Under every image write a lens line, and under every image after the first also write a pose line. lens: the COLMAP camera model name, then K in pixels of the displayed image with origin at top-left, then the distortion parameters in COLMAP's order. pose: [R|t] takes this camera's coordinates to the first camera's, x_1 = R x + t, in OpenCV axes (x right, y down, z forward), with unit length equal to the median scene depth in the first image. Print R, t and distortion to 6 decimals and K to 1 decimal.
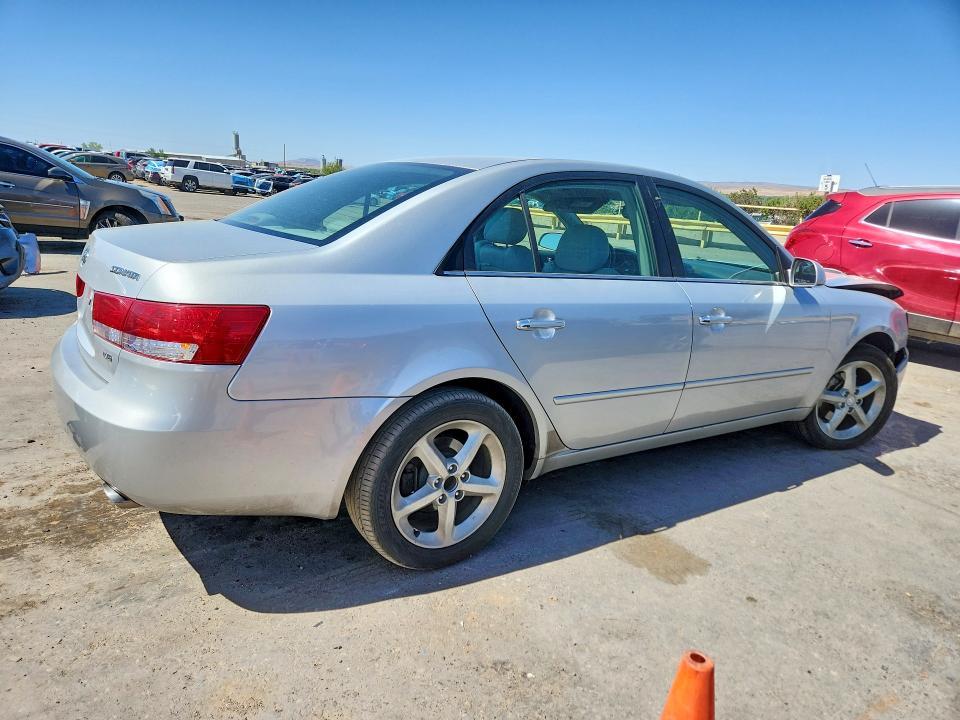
lens RADIAL K [[688.5, 0, 472.7], [0, 688.5, 362.7], [0, 0, 1]] dist [-0.027949, 0.002696]
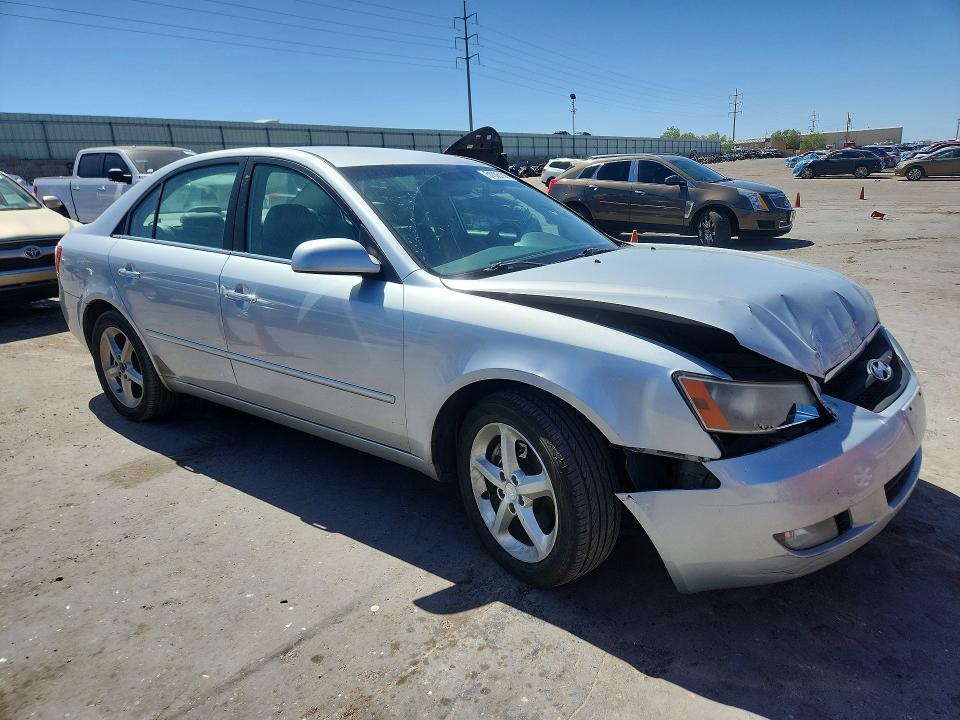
lens RADIAL K [[688.5, 0, 472.7], [0, 688.5, 362.7], [0, 0, 1]] dist [-0.027949, 0.002696]
pose [[0.317775, 0.178355, -0.931240, 1.364223], [-0.188964, 0.974360, 0.122132, -0.146959], [0.929146, 0.137161, 0.343330, 0.962770]]
